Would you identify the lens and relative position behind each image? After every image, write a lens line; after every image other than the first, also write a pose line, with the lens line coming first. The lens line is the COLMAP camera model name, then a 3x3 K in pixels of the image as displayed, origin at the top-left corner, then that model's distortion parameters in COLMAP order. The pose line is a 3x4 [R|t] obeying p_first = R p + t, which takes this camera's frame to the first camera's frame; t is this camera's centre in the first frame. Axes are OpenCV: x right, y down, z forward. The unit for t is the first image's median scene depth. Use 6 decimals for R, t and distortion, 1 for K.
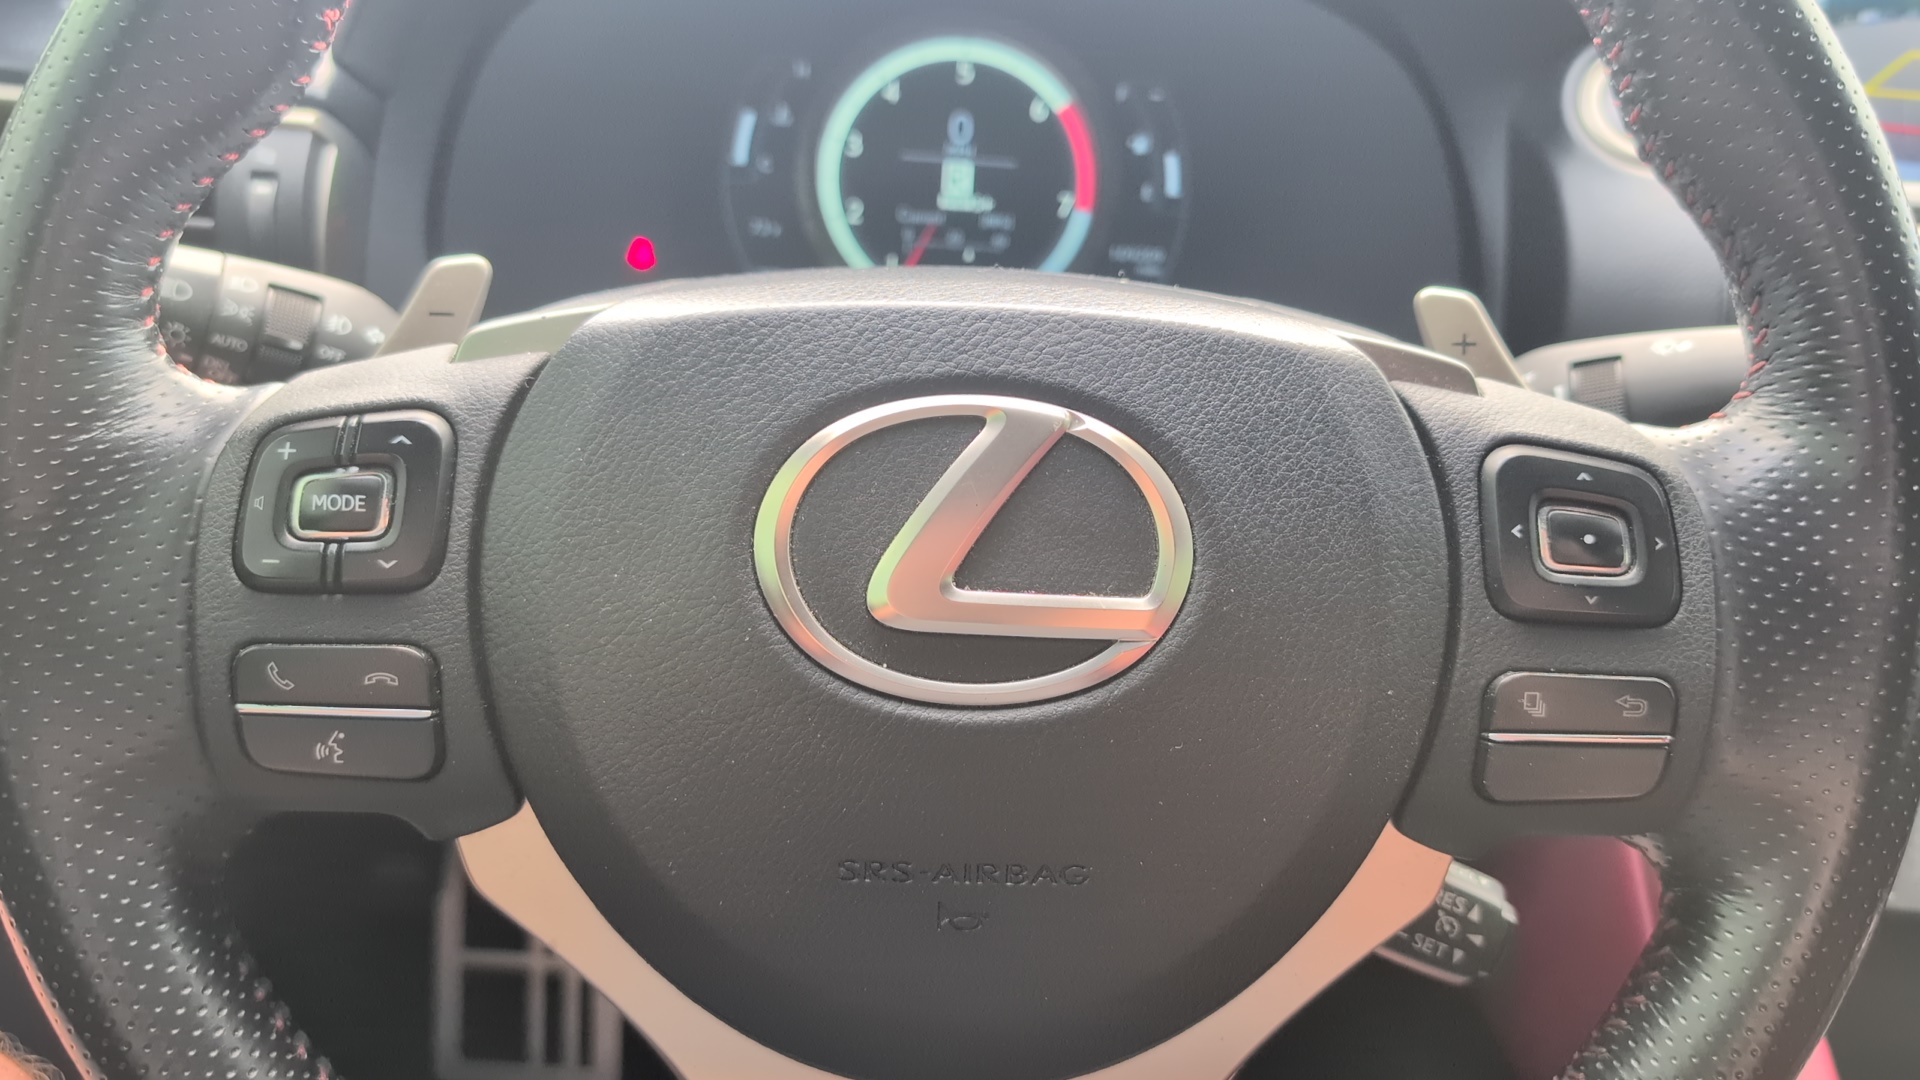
lens RADIAL K [[1433.0, 0, 960.0], [0, 1433.0, 540.0], [0, 0, 1]] dist [-0.001111, -0.176007]
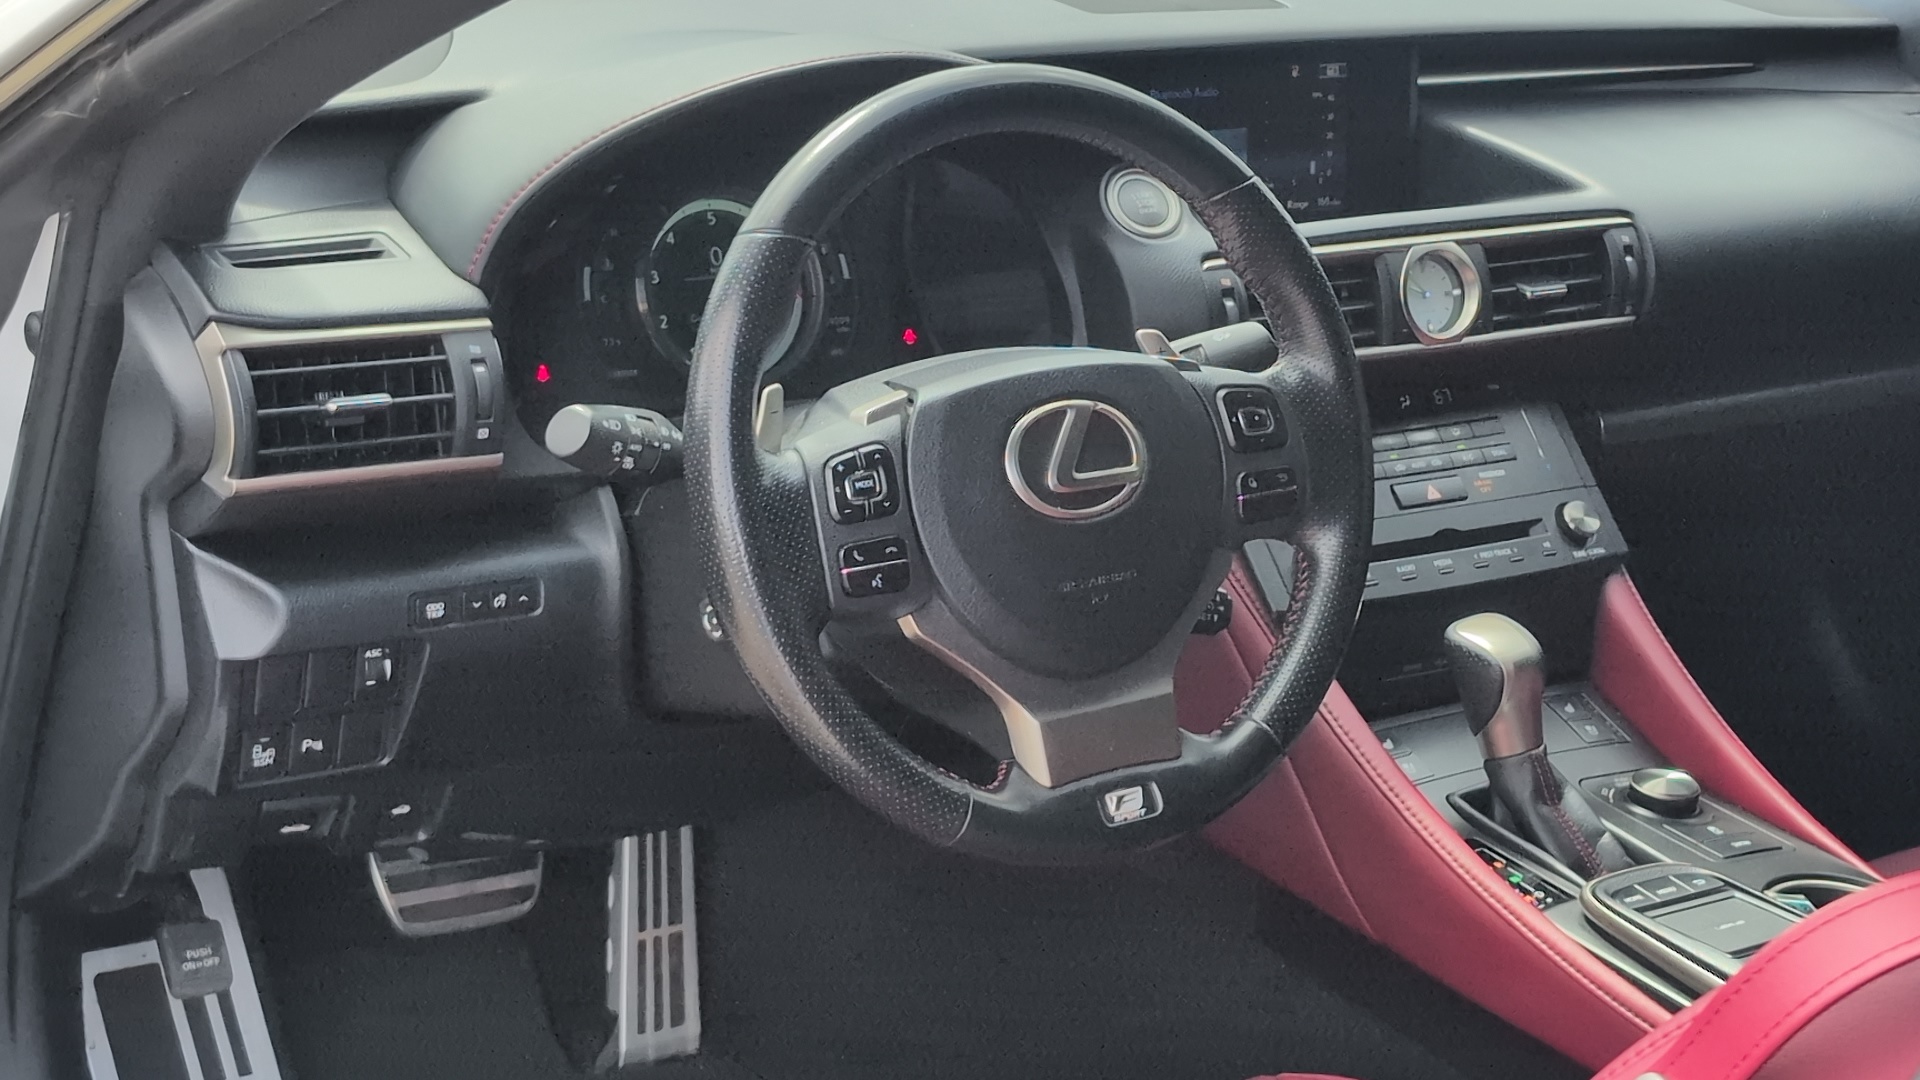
lens RADIAL K [[1630.2, 0, 960.0], [0, 1630.2, 540.0], [0, 0, 1]] dist [-0.010396, 0.003605]
pose [[0.885717, -0.201244, 0.418338, -1.451088], [0.213093, 0.976852, 0.018754, 0.050733], [-0.412428, 0.072535, 0.908098, -1.621618]]
